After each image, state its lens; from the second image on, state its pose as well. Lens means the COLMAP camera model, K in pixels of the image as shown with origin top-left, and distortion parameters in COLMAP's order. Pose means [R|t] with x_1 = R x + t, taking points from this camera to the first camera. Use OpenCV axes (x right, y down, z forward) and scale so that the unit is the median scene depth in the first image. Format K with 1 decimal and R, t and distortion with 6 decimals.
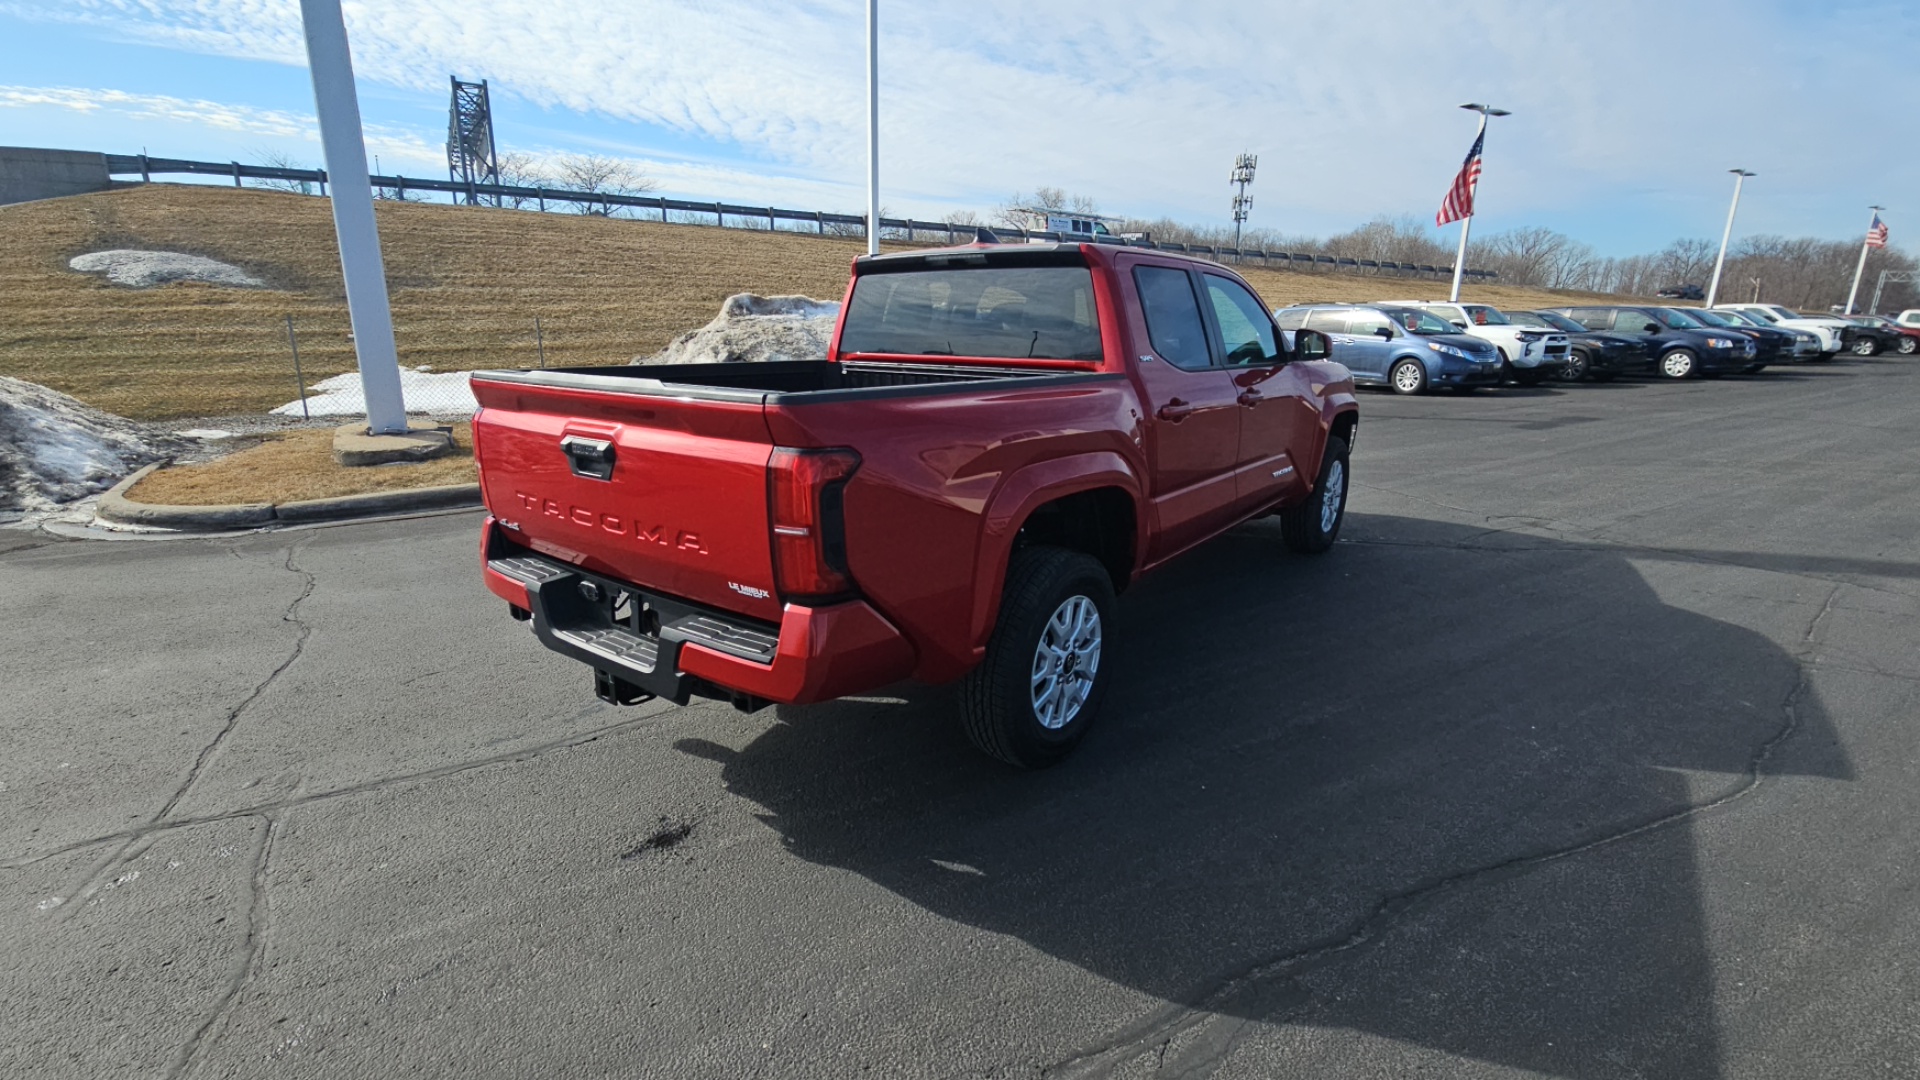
lens RADIAL K [[859.3, 0, 973.8], [0, 859.3, 542.1], [0, 0, 1]] dist [0.008512, -0.006694]
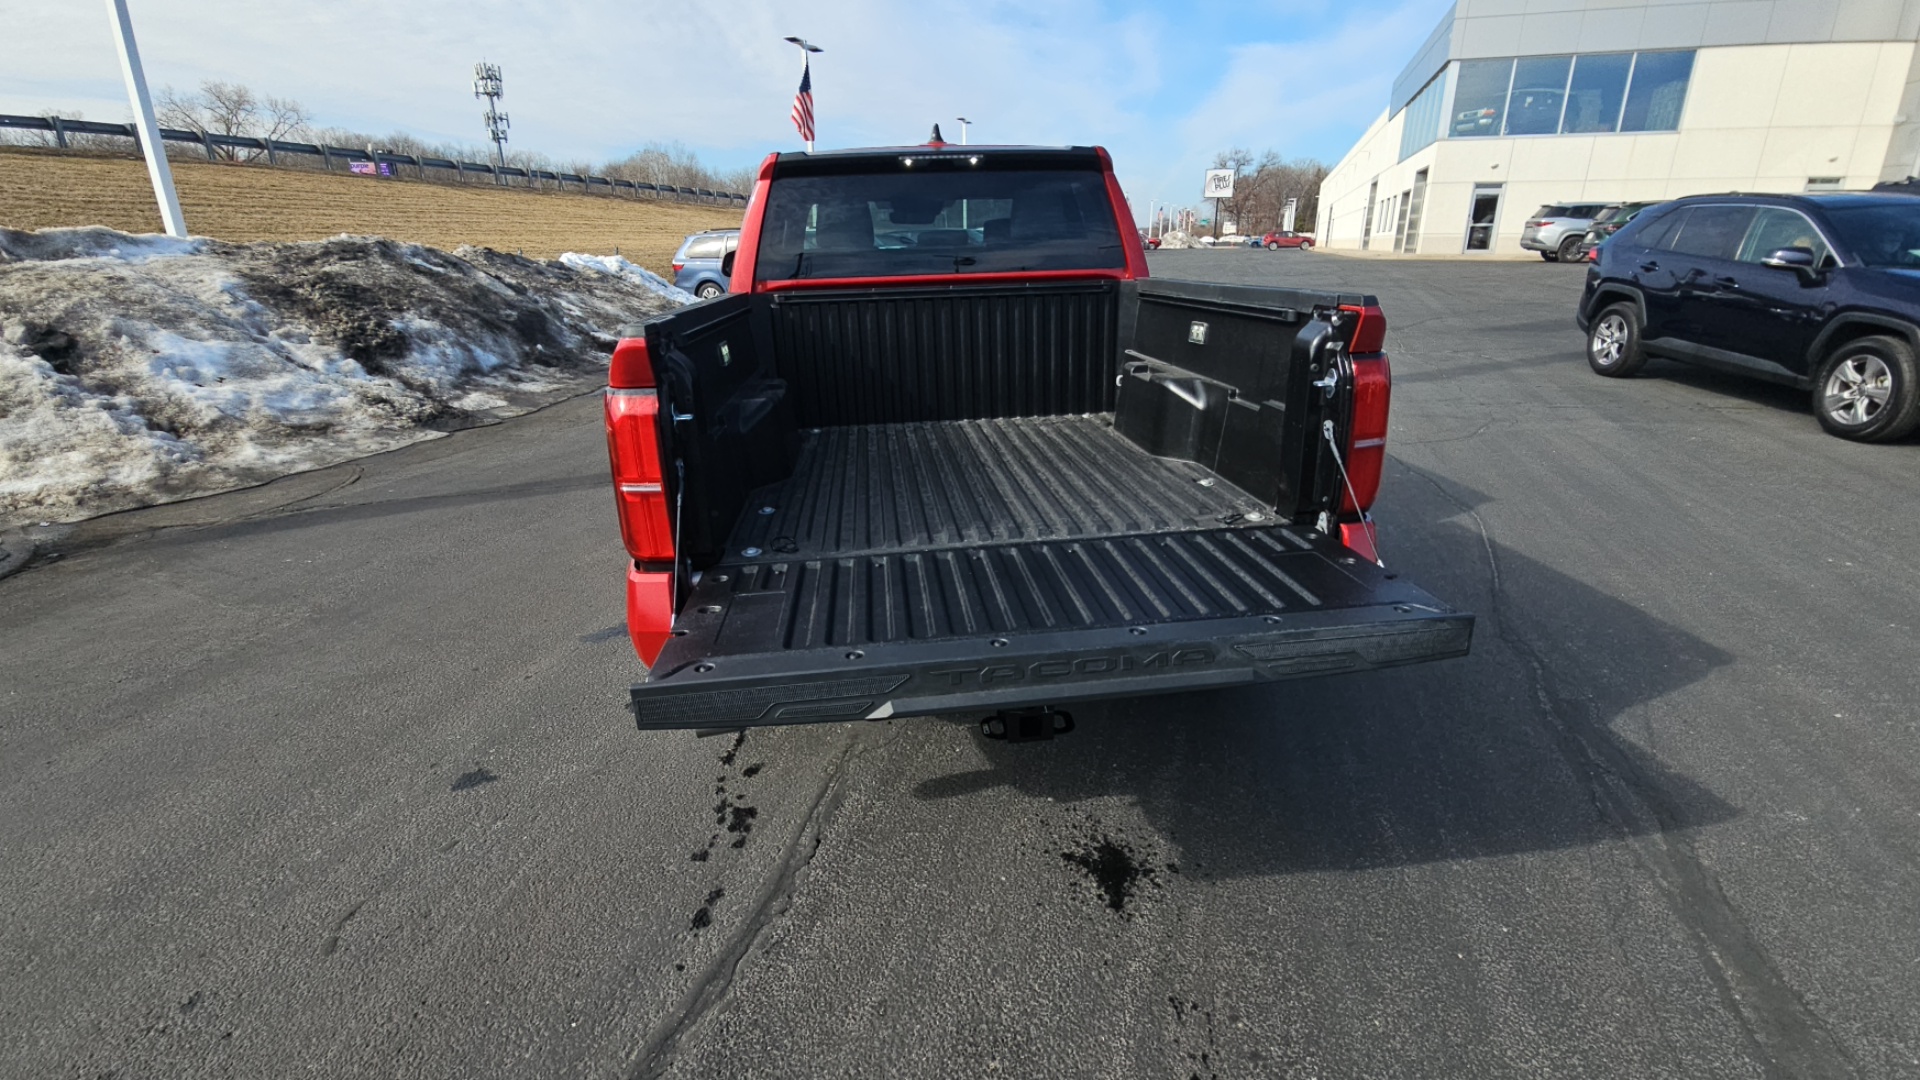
lens RADIAL K [[859.3, 0, 980.5], [0, 859.3, 552.4], [0, 0, 1]] dist [0.008512, -0.006694]
pose [[0.721119, -0.259232, 0.642485, -0.748328], [0.205010, 0.965671, 0.159532, -0.088188], [-0.661785, 0.016674, 0.749509, 0.382834]]
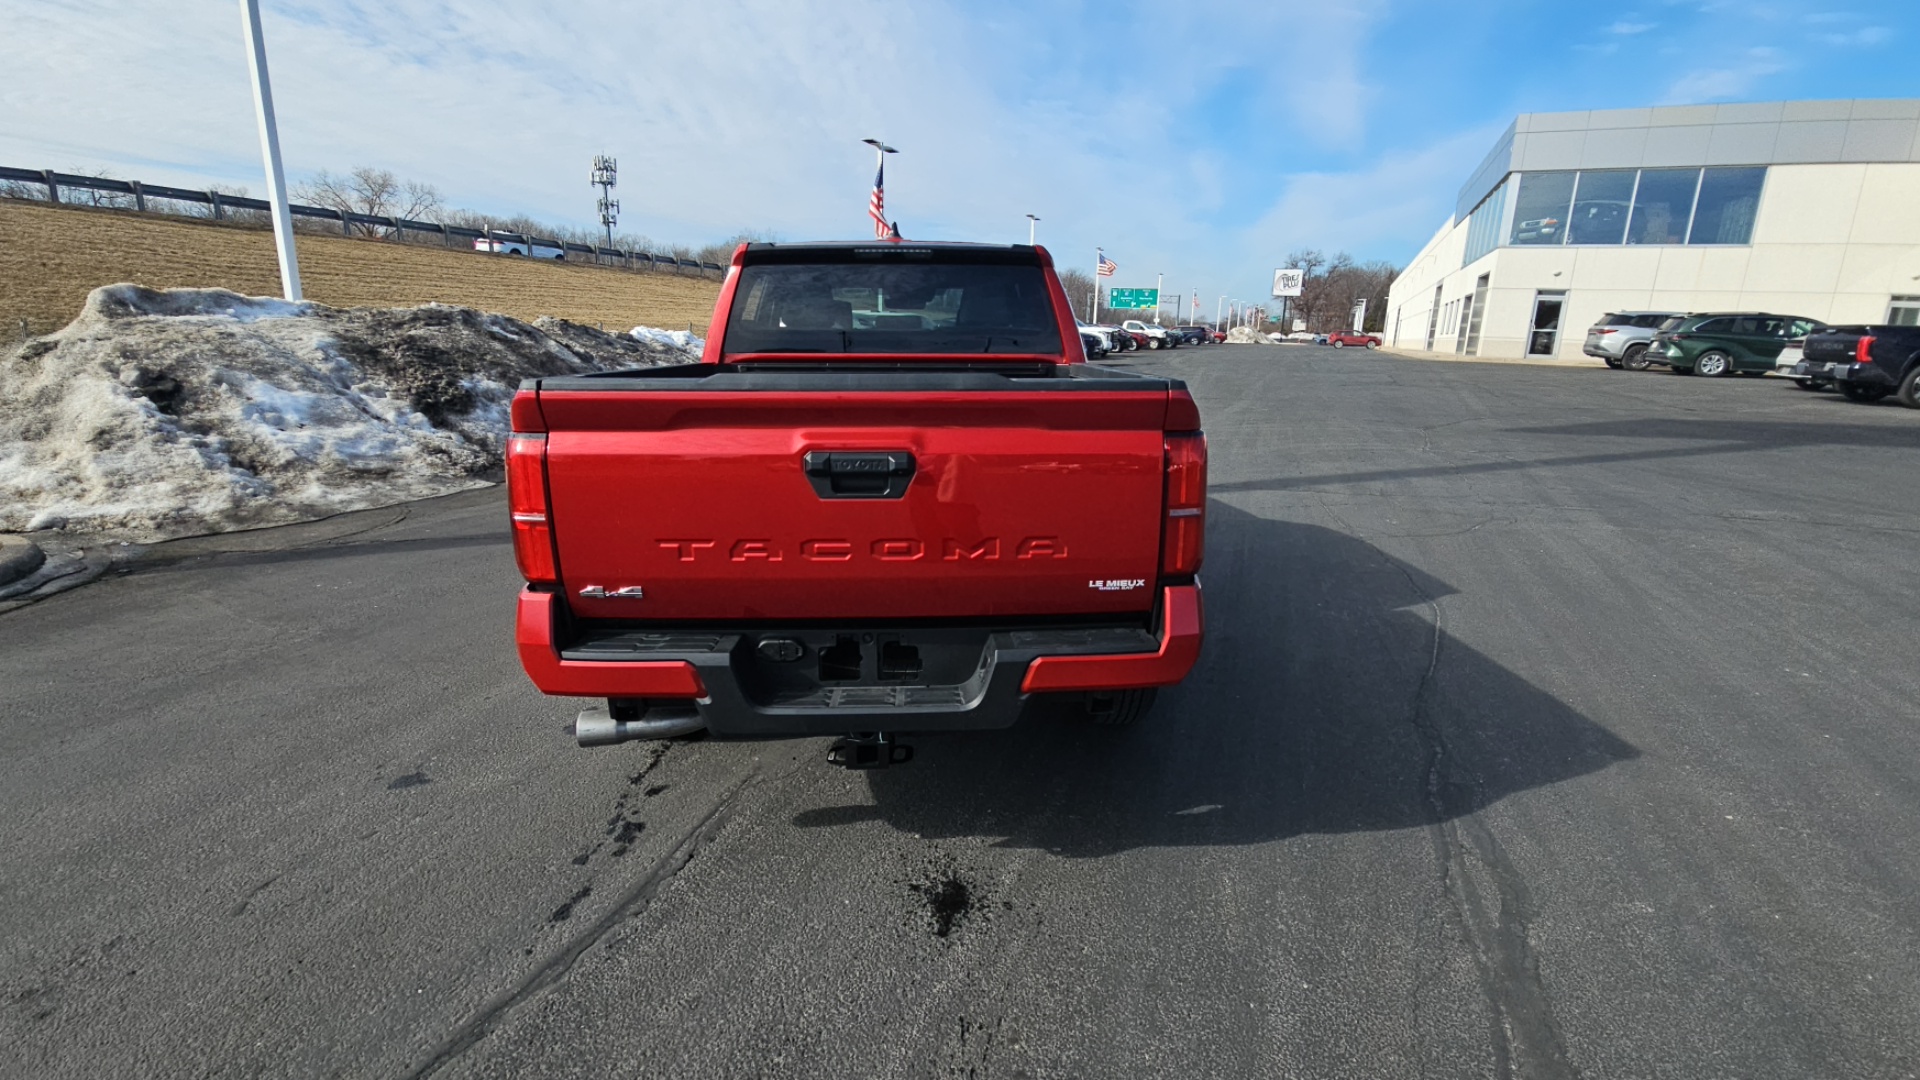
lens RADIAL K [[859.3, 0, 980.2], [0, 859.3, 552.0], [0, 0, 1]] dist [0.008512, -0.006694]
pose [[0.776437, -0.159309, 0.609727, -0.673794], [0.158294, 0.985803, 0.055995, -0.041122], [-0.609991, 0.053039, 0.790631, 0.224901]]
